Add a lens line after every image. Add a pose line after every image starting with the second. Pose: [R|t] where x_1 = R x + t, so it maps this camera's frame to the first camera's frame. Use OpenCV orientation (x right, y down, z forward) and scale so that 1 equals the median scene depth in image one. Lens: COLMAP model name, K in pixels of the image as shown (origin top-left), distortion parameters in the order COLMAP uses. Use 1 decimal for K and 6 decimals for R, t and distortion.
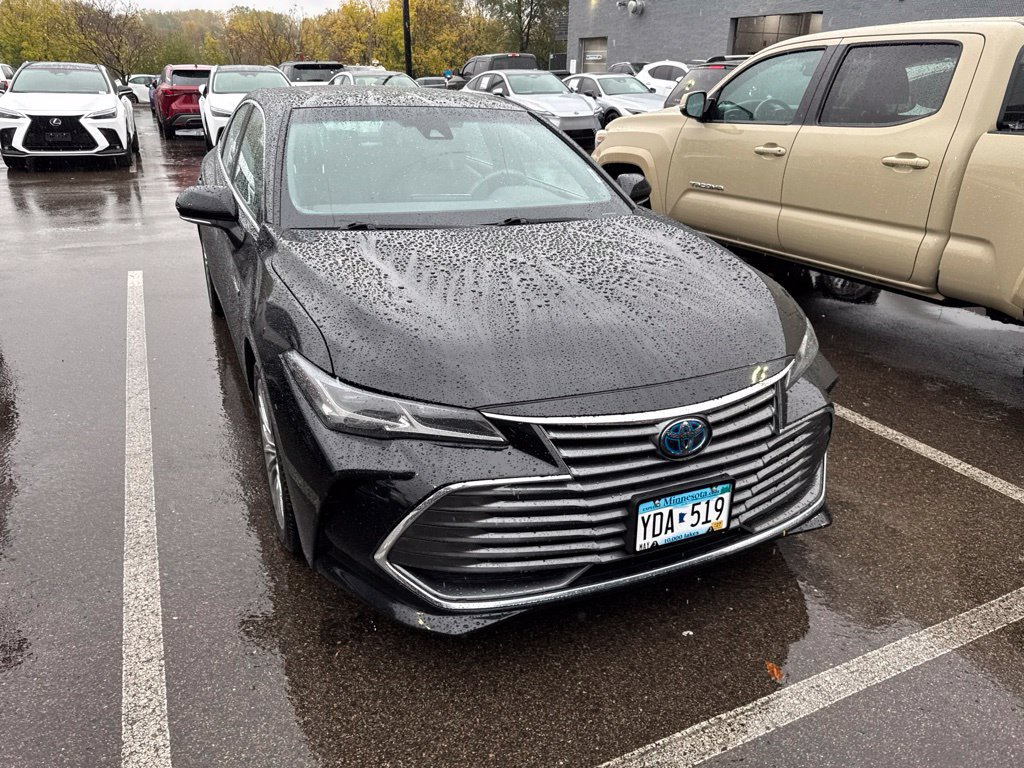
lens RADIAL K [[735.1, 0, 507.5], [0, 735.1, 351.9], [0, 0, 1]] dist [0.045275, -0.049256]
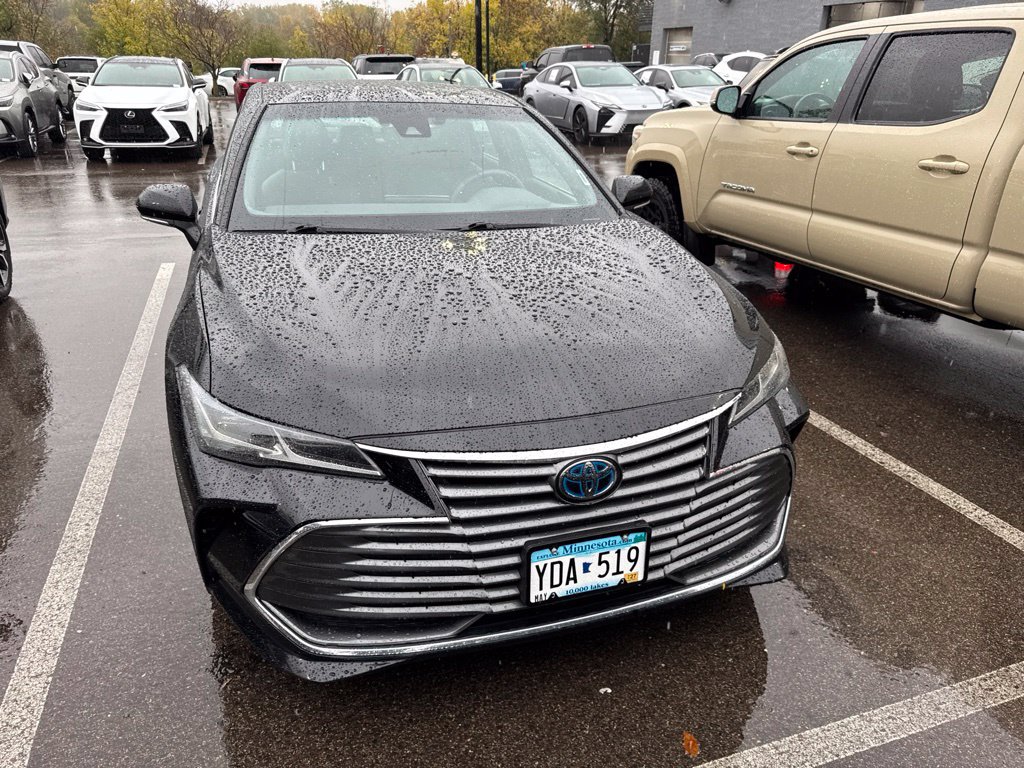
lens RADIAL K [[735.7, 0, 509.2], [0, 735.7, 360.7], [0, 0, 1]] dist [0.040359, -0.040588]
pose [[0.994238, 0.037205, -0.100533, 0.183885], [-0.035237, 0.999152, 0.021275, -0.034823], [0.101240, -0.017610, 0.994706, 0.085016]]
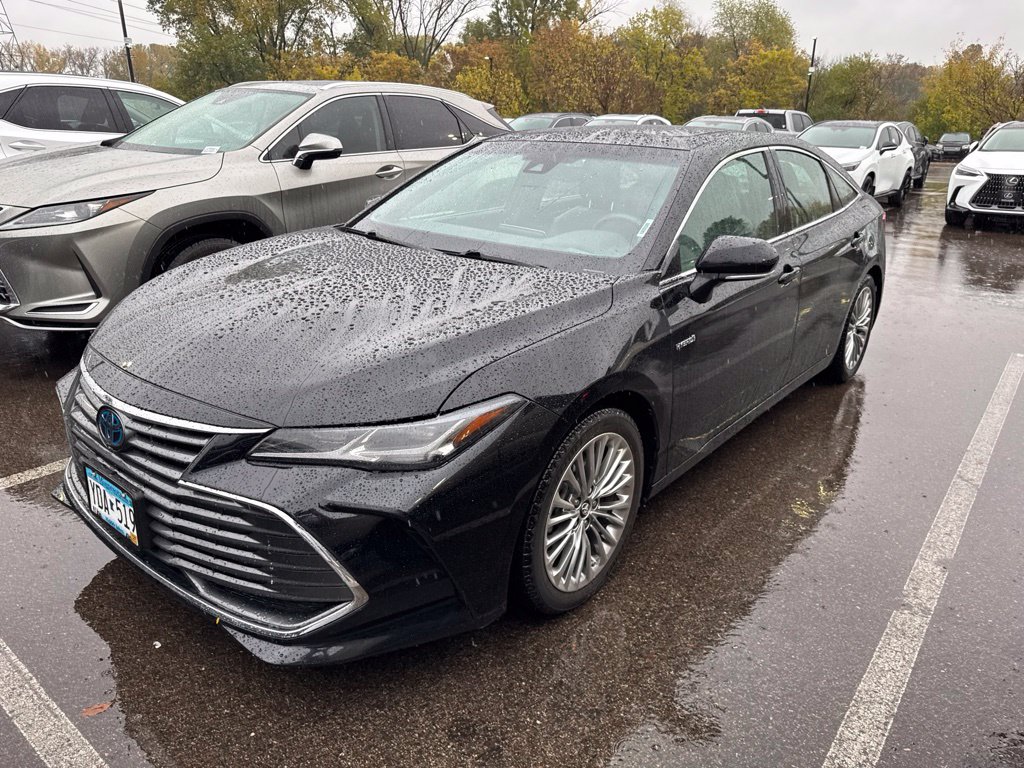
lens RADIAL K [[732.5, 0, 507.1], [0, 732.5, 355.2], [0, 0, 1]] dist [0.018688, -0.025725]
pose [[0.451258, 0.259873, -0.853717, 1.079619], [-0.318681, 0.940508, 0.117844, -0.224010], [0.833552, 0.218885, 0.507228, 0.734920]]
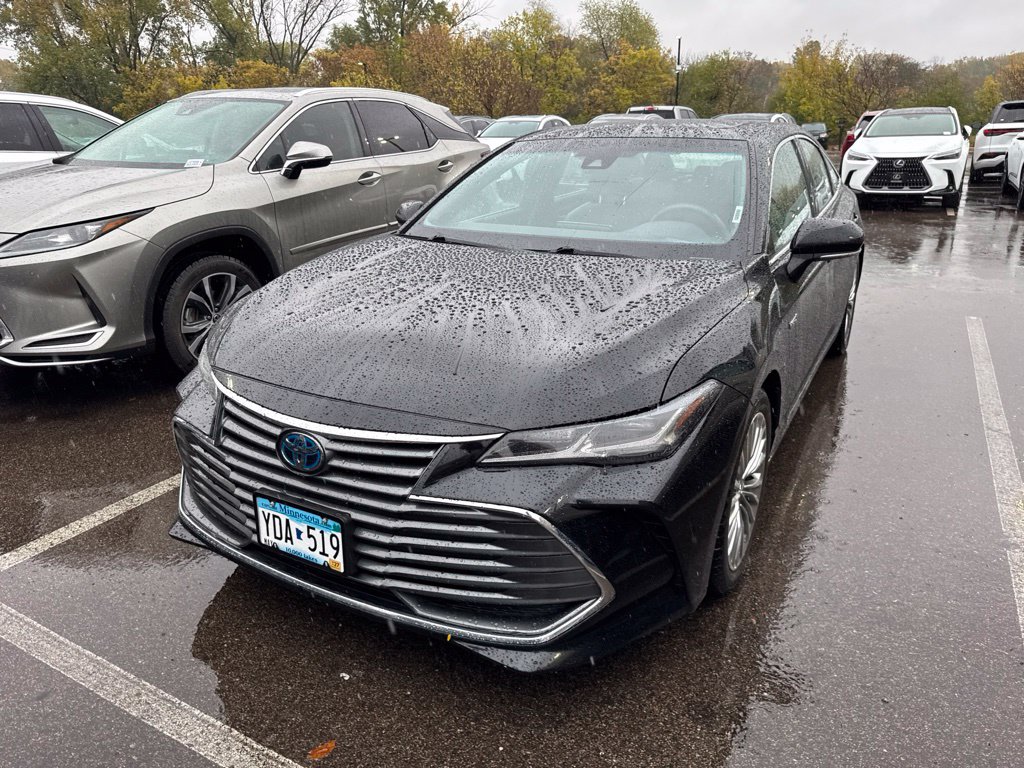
lens RADIAL K [[732.5, 0, 507.1], [0, 732.5, 355.2], [0, 0, 1]] dist [0.018688, -0.025725]
pose [[0.589035, 0.213741, -0.779328, 0.909897], [-0.255123, 0.964252, 0.071631, -0.118656], [0.766779, 0.156632, 0.622508, 0.467837]]
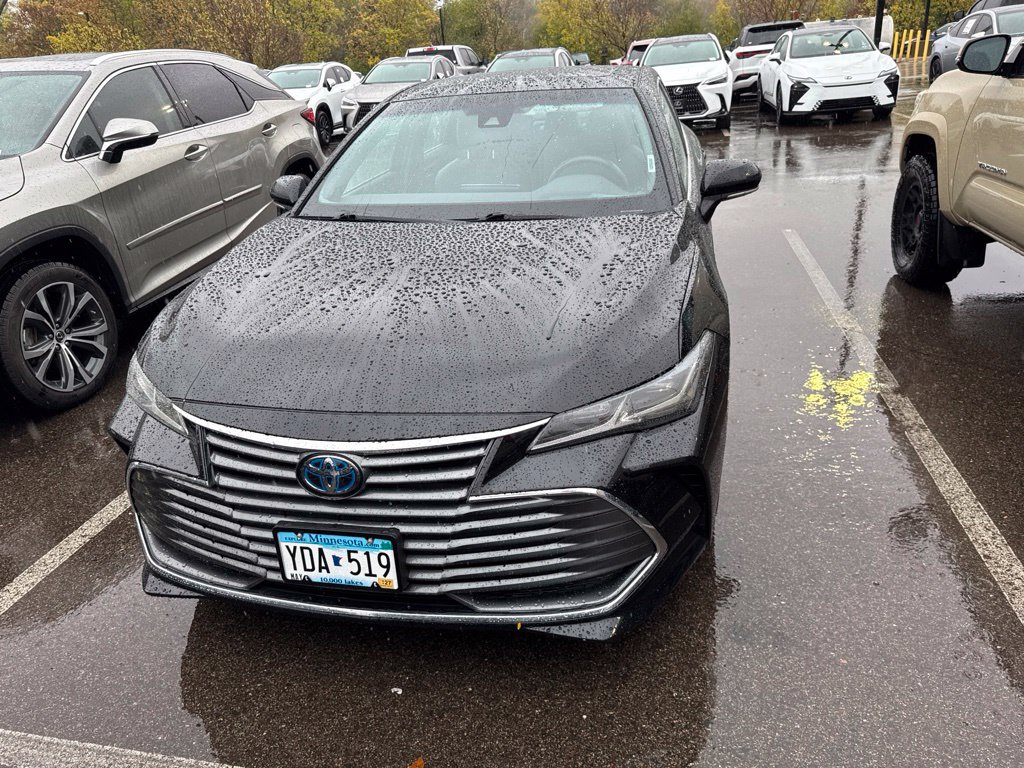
lens RADIAL K [[735.3, 0, 509.0], [0, 735.3, 357.4], [0, 0, 1]] dist [0.030351, -0.044480]
pose [[0.799665, 0.154826, -0.580142, 0.737792], [-0.125145, 0.987942, 0.091159, -0.110204], [0.587260, -0.000295, 0.809398, 0.317960]]
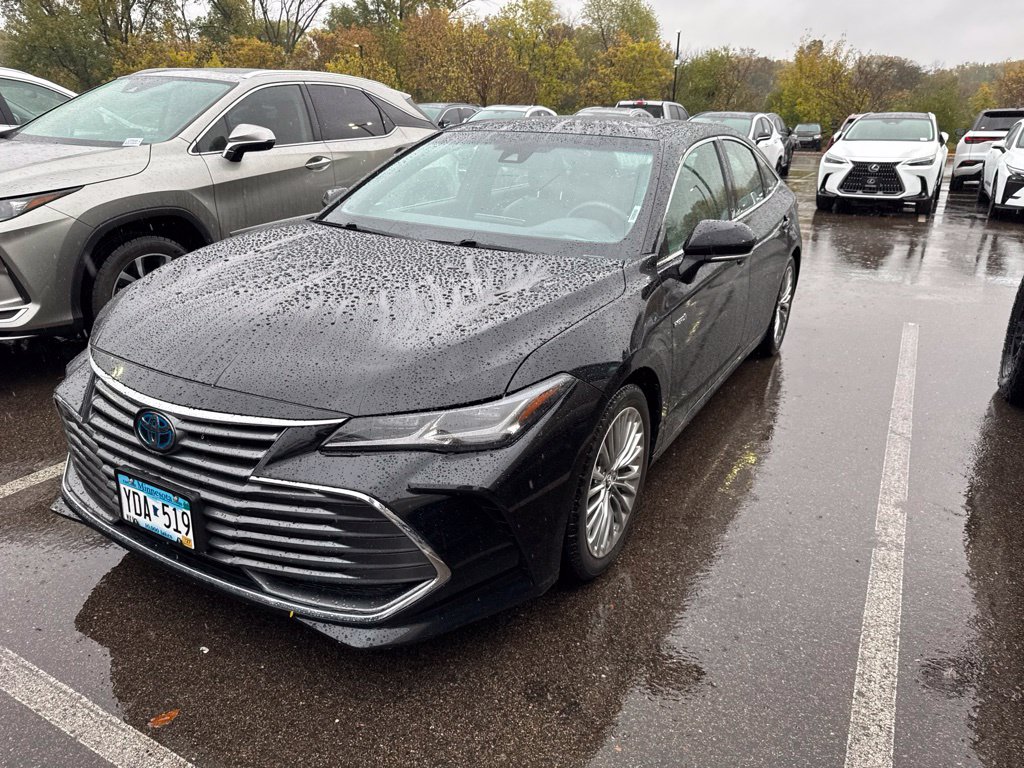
lens RADIAL K [[736.6, 0, 511.1], [0, 736.6, 363.9], [0, 0, 1]] dist [0.007515, -0.011277]
pose [[0.595022, 0.250628, -0.763632, 1.019981], [-0.287369, 0.953668, 0.089081, -0.160310], [0.750578, 0.166439, 0.639476, 0.566125]]
